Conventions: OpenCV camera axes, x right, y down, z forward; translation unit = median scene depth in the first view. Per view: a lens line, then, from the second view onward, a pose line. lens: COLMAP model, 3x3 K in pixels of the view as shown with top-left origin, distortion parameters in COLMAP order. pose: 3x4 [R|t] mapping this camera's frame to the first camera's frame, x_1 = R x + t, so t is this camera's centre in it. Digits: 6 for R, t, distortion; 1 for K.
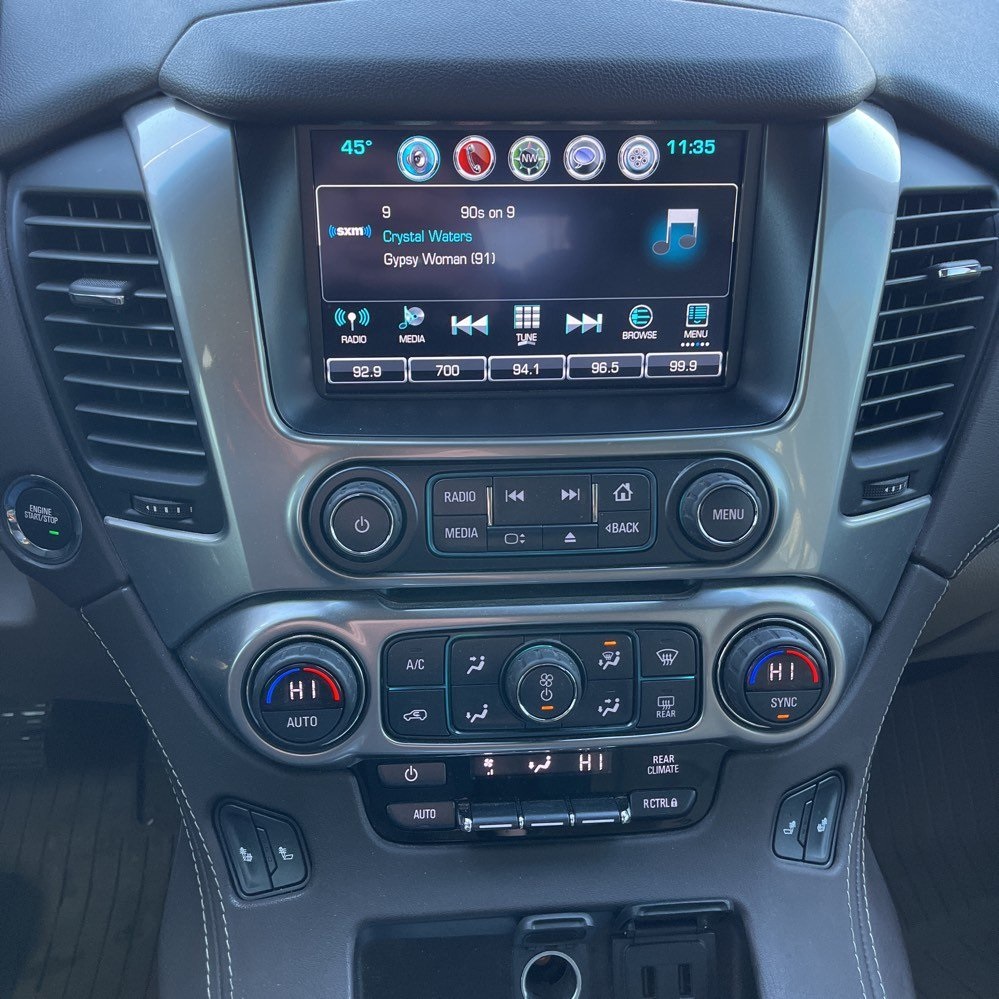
lens RADIAL K [[976.5, 0, 499.5], [0, 976.5, 499.5], [0, 0, 1]] dist [0.005054, -0.000757]
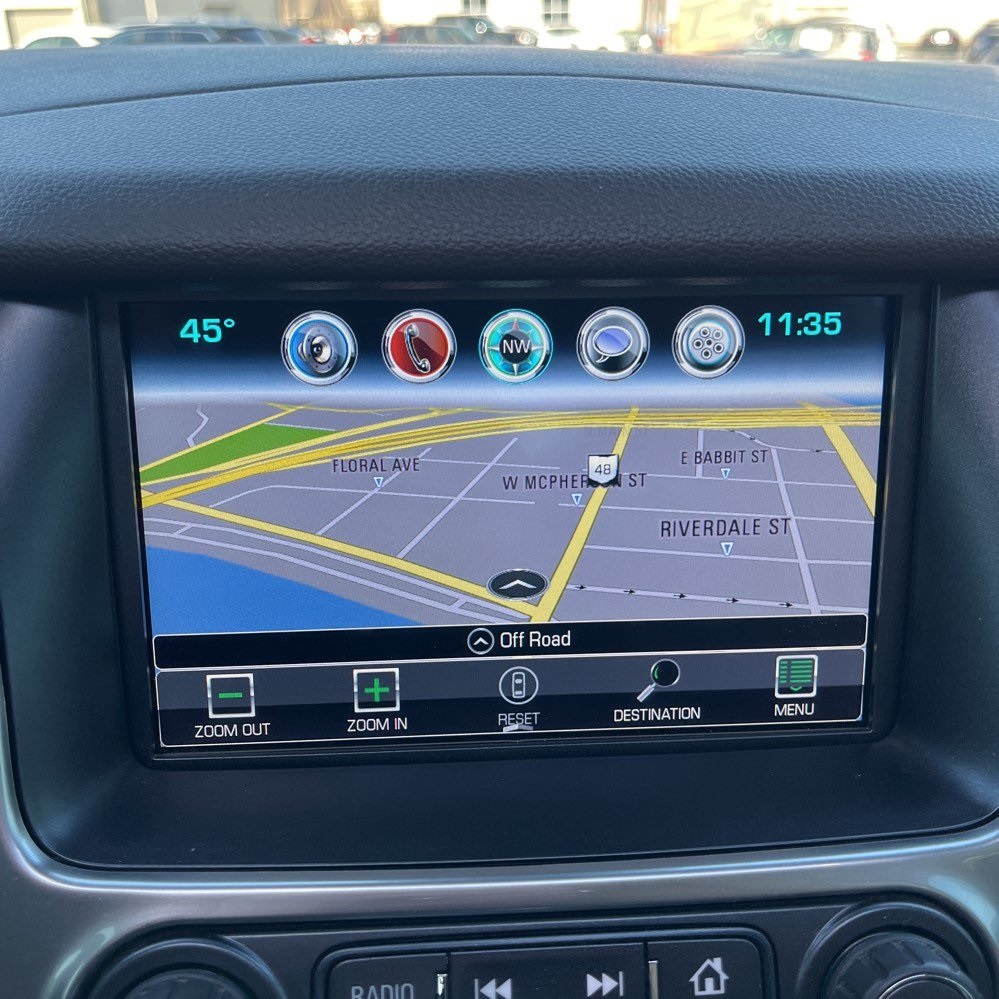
lens RADIAL K [[992.7, 0, 499.5], [0, 992.7, 499.5], [0, 0, 1]] dist [0.043356, -0.044971]
pose [[0.999900, -0.009245, -0.010682, 0.026442], [0.007152, 0.983354, -0.181559, -0.157445], [0.012183, 0.181464, 0.983322, 0.449469]]
